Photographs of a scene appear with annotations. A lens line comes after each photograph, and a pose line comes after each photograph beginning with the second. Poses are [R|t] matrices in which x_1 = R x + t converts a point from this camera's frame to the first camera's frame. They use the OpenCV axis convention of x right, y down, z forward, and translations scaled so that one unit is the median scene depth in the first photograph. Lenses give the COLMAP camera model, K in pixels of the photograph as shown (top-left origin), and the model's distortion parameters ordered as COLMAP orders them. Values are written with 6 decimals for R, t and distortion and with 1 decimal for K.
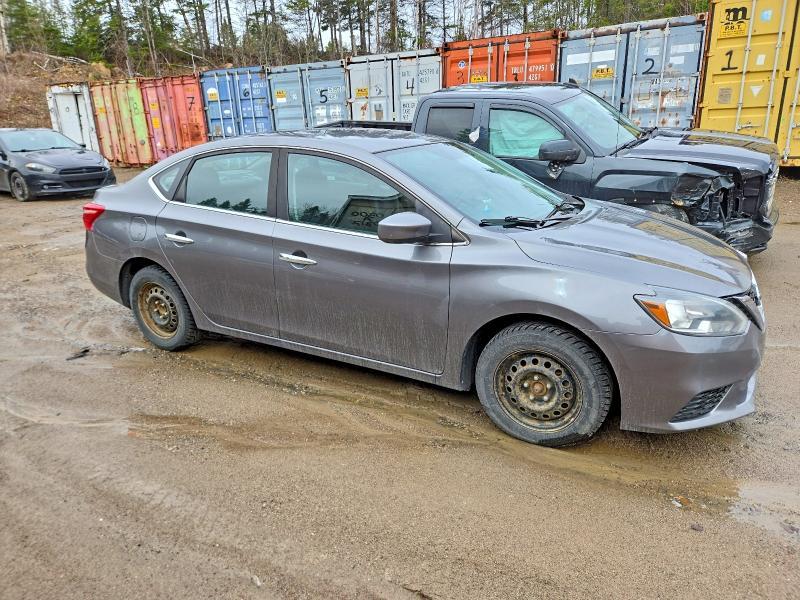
lens RADIAL K [[509.4, 0, 396.3], [0, 509.4, 304.6], [0, 0, 1]] dist [0.006439, -0.007728]
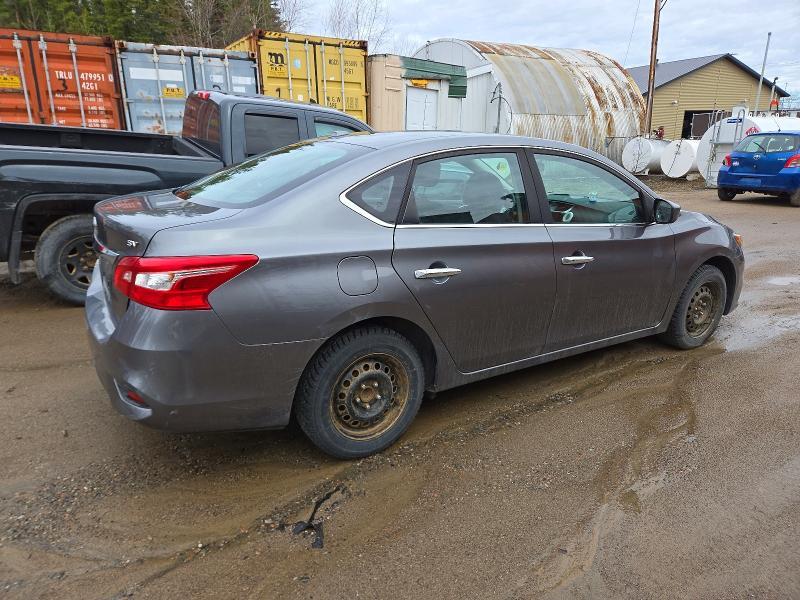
lens RADIAL K [[509.4, 0, 398.3], [0, 509.4, 306.9], [0, 0, 1]] dist [0.006439, -0.007728]
pose [[0.500511, -0.223007, 0.836514, -0.312594], [0.258155, 0.960740, 0.101663, -0.050040], [-0.826344, 0.165066, 0.538432, 0.197690]]
